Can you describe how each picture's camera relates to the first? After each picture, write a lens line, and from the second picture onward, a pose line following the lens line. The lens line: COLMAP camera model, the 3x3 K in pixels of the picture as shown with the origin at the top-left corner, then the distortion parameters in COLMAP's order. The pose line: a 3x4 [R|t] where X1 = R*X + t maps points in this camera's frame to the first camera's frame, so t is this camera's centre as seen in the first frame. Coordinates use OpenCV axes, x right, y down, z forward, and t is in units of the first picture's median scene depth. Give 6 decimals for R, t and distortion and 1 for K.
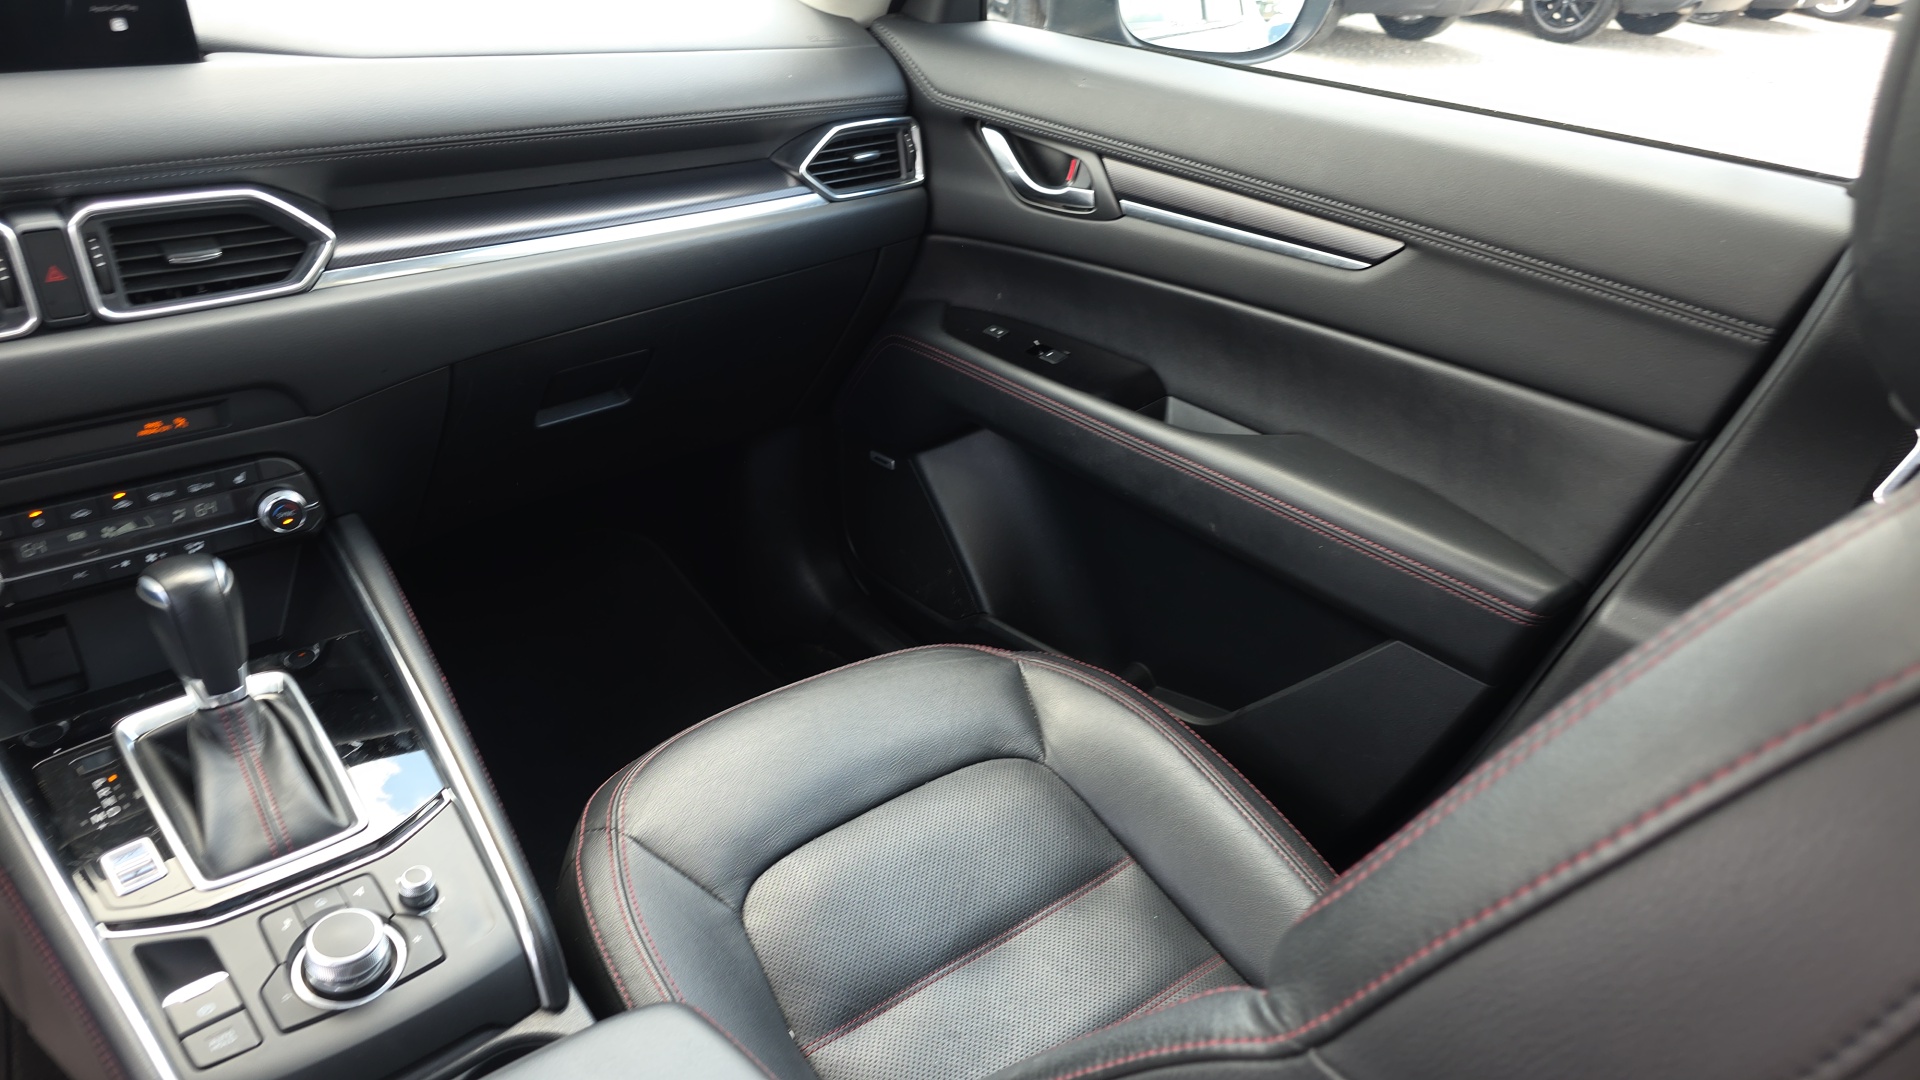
lens RADIAL K [[1292.6, 0, 962.2], [0, 1292.6, 574.5], [0, 0, 1]] dist [0.053015, -0.055049]
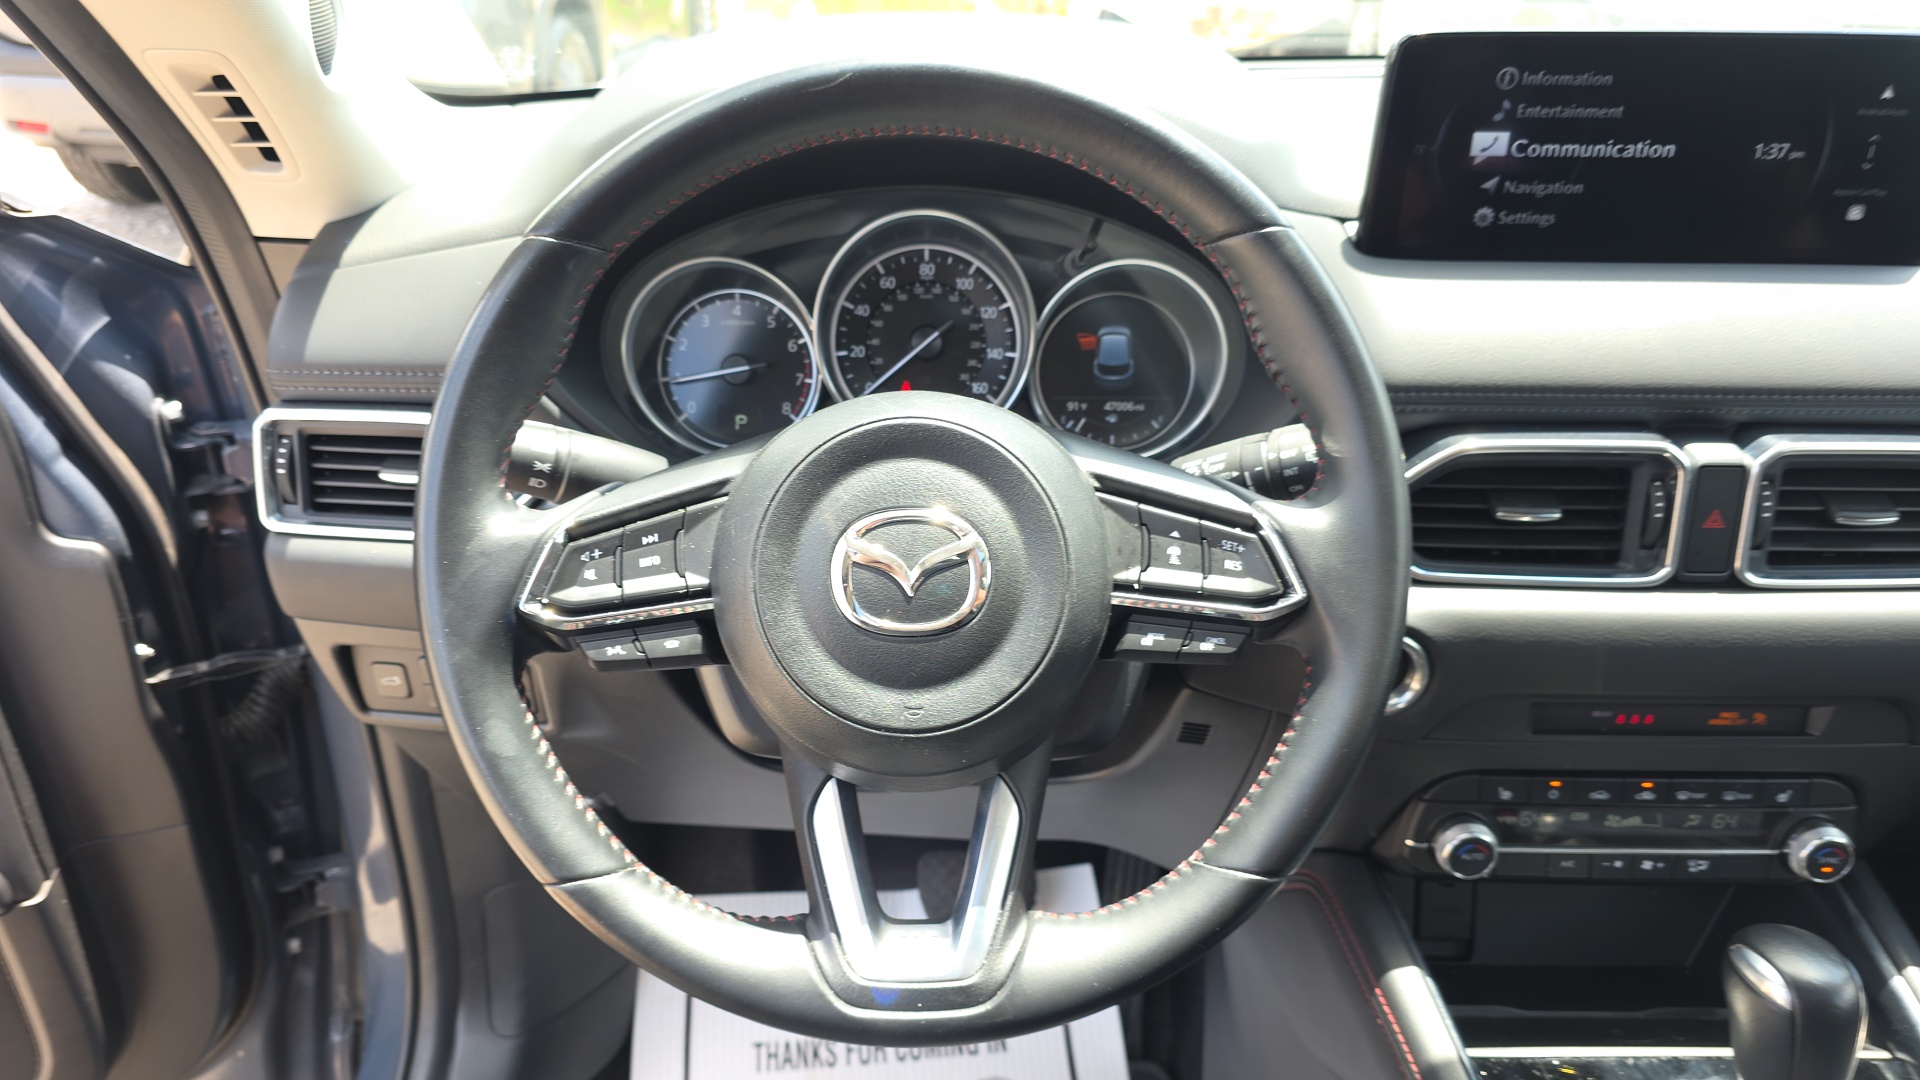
lens RADIAL K [[1321.4, 0, 948.2], [0, 1321.4, 545.3], [0, 0, 1]] dist [0.062527, -0.084409]
pose [[0.748103, 0.230280, -0.622344, -0.475729], [-0.293499, 0.955959, 0.000917, -0.072628], [0.595147, 0.181972, 0.782743, 0.095636]]
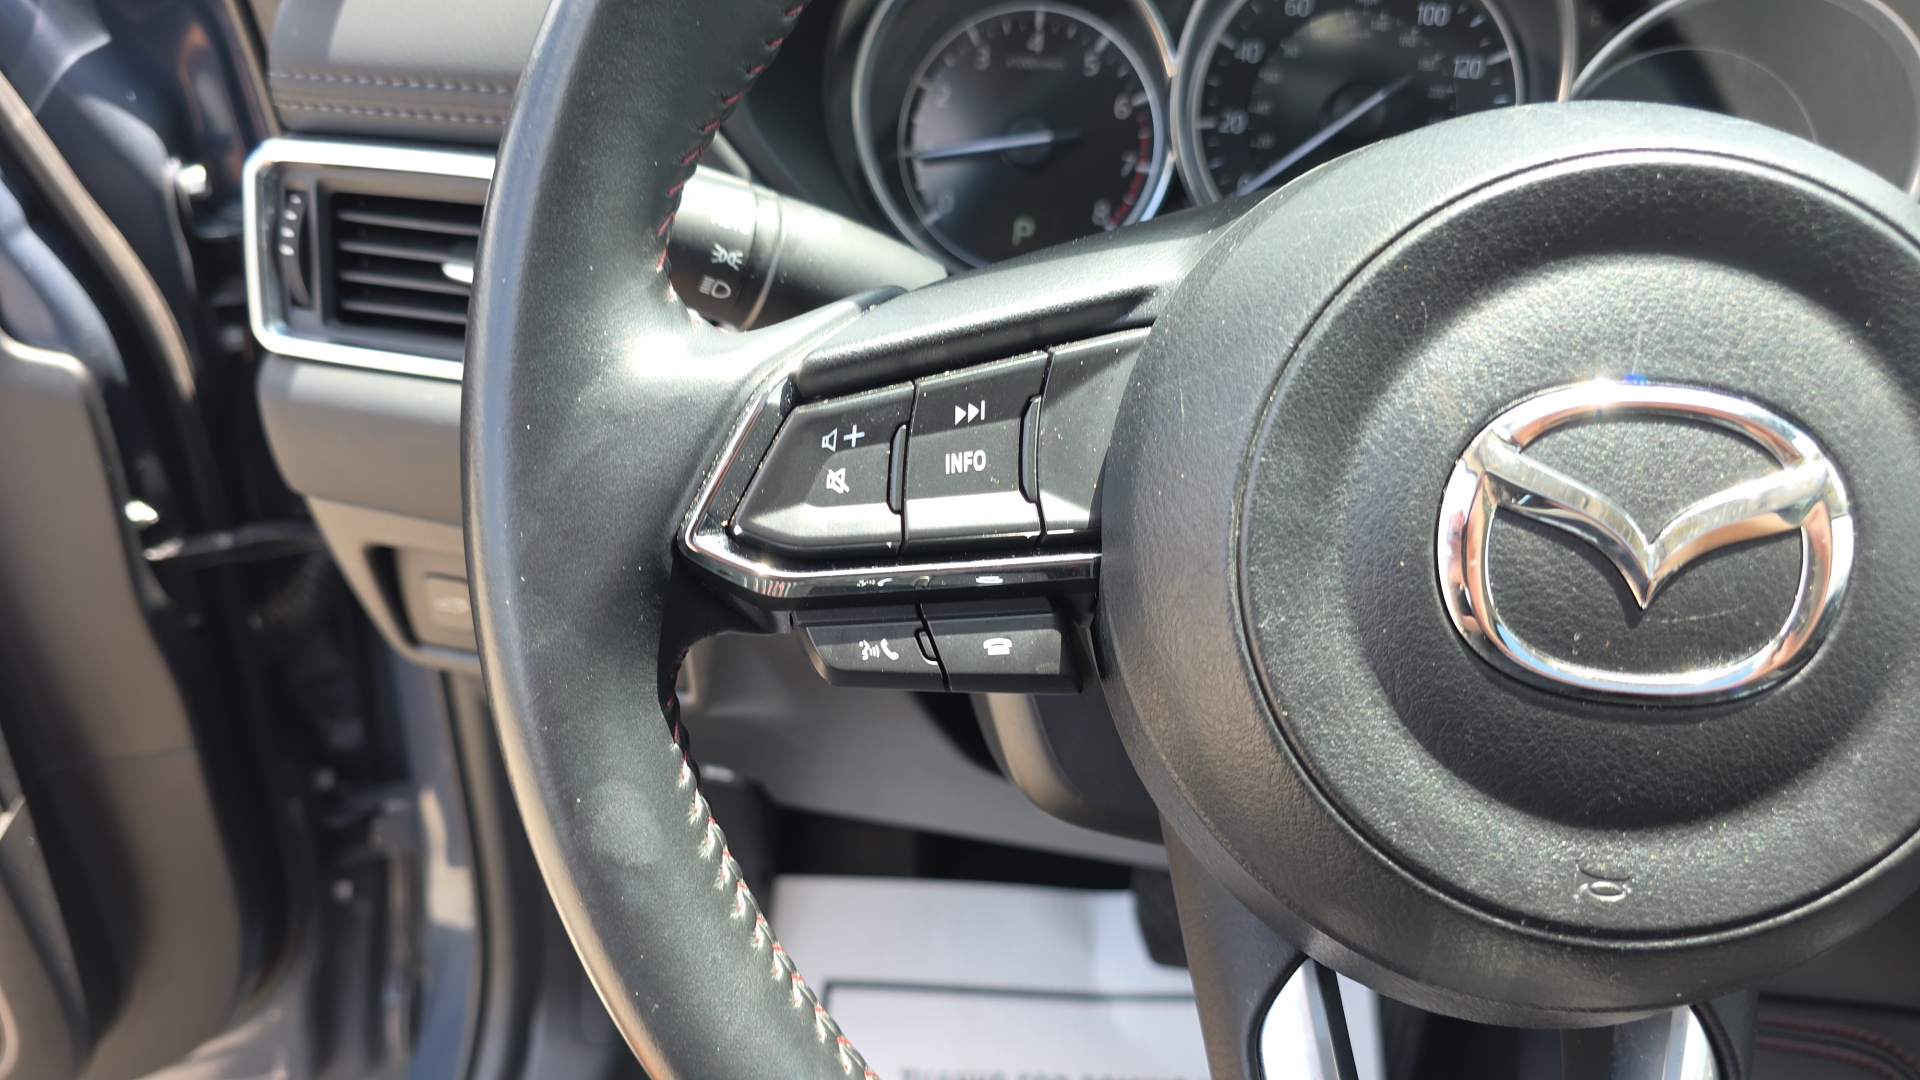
lens RADIAL K [[1382.6, 0, 928.0], [0, 1382.6, 548.8], [0, 0, 1]] dist [0.001952, -0.002196]
pose [[0.660343, 0.340352, -0.669409, -0.743142], [-0.366651, 0.924053, 0.108136, -0.038728], [0.655373, 0.174033, 0.734982, 0.267174]]
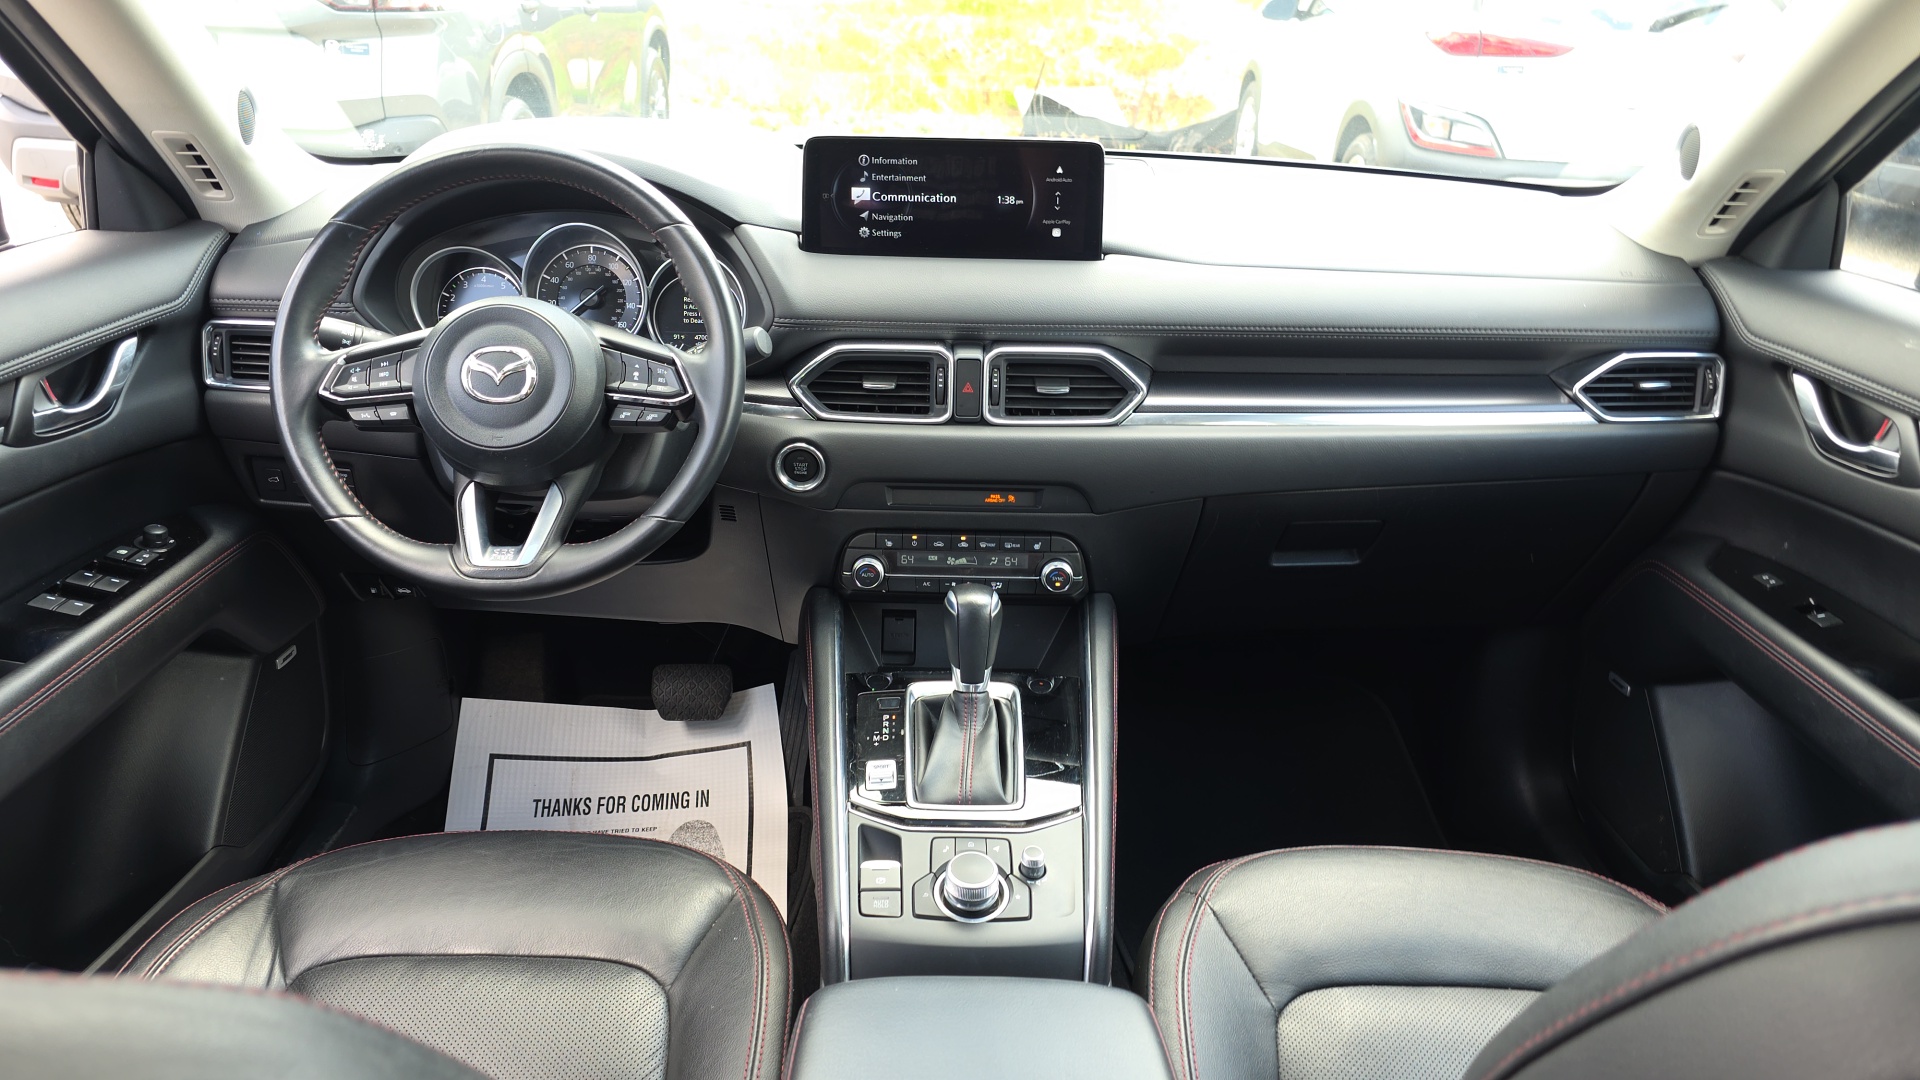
lens RADIAL K [[1294.3, 0, 943.9], [0, 1294.3, 533.9], [0, 0, 1]] dist [0.086699, -0.129680]
pose [[0.758087, 0.206561, -0.618576, 0.220662], [-0.304217, 0.950998, -0.055262, 0.020405], [0.576850, 0.230075, 0.783779, -0.136425]]
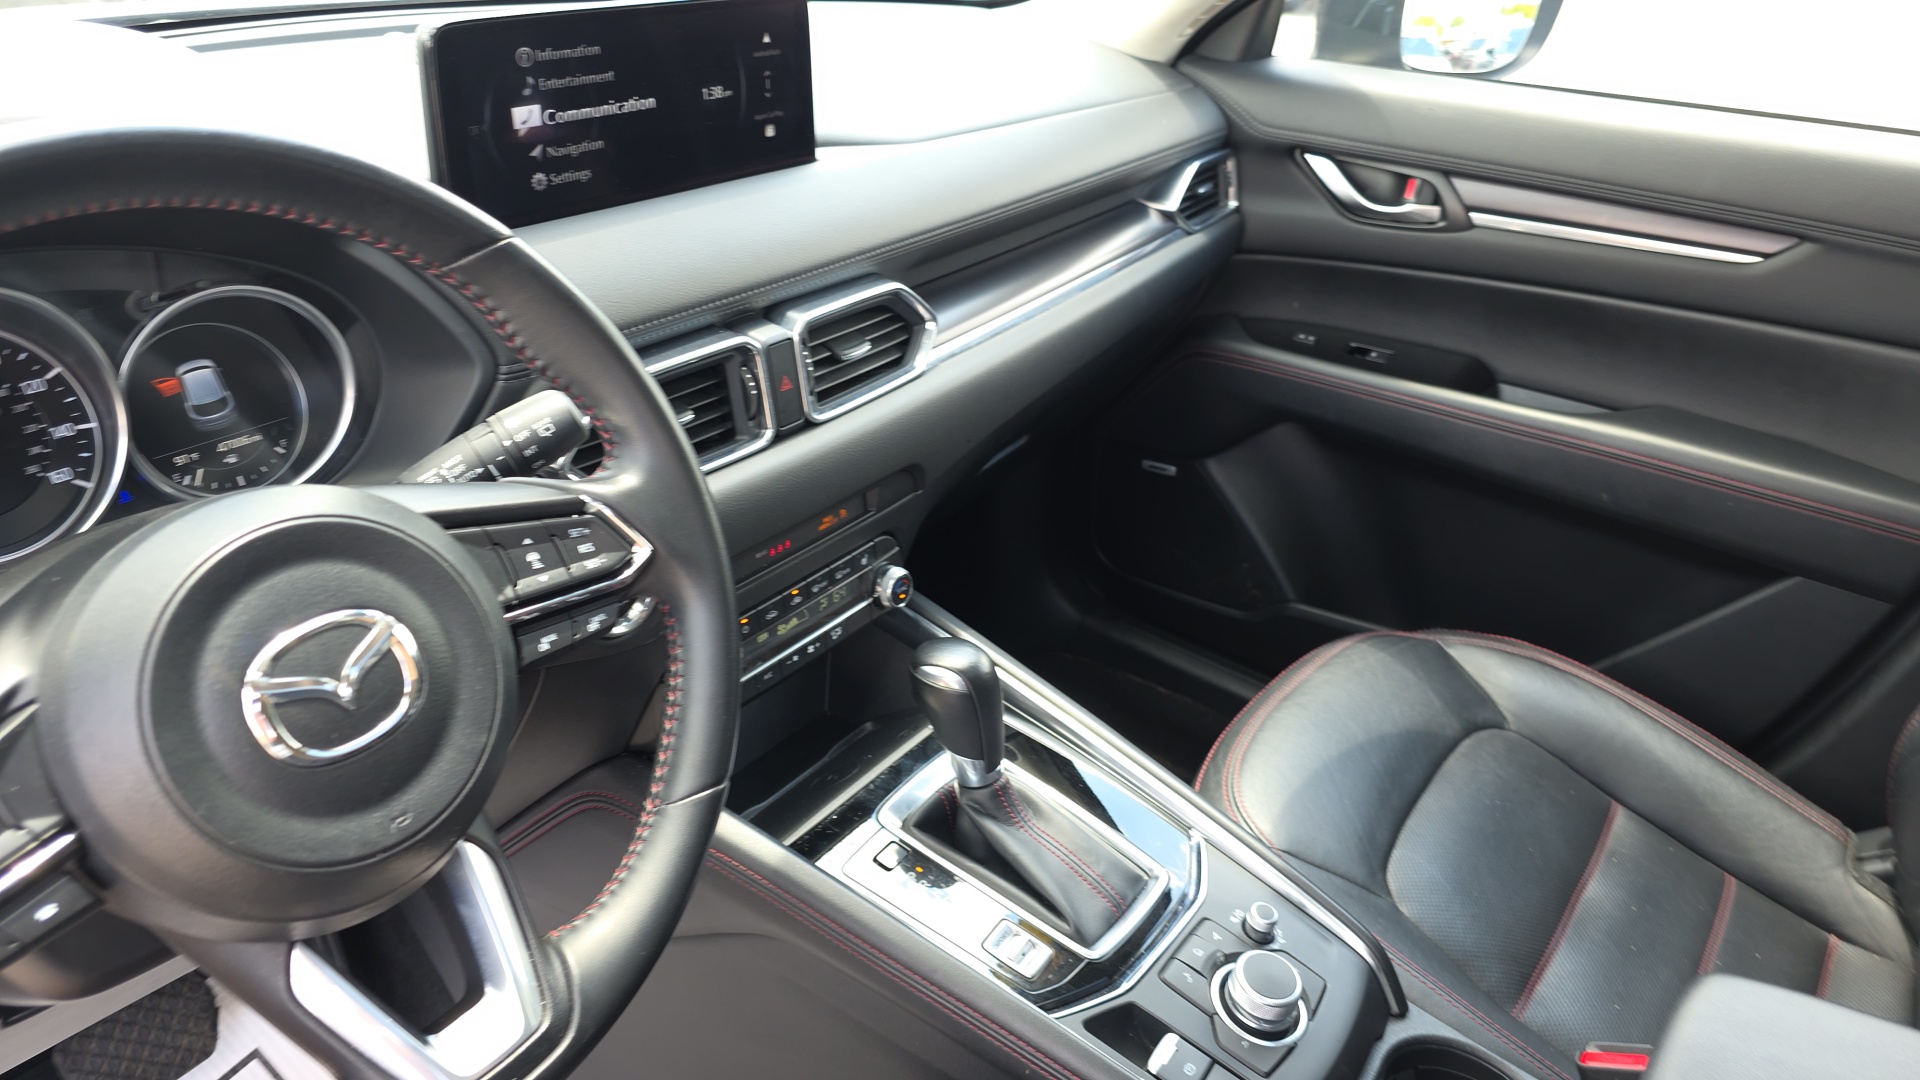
lens RADIAL K [[1295.0, 0, 954.0], [0, 1295.0, 516.9], [0, 0, 1]] dist [0.054330, -0.087782]
pose [[0.976380, -0.117432, 0.181361, -0.675356], [0.122464, 0.992331, -0.016763, -0.083154], [-0.178001, 0.038577, 0.983274, -0.008290]]
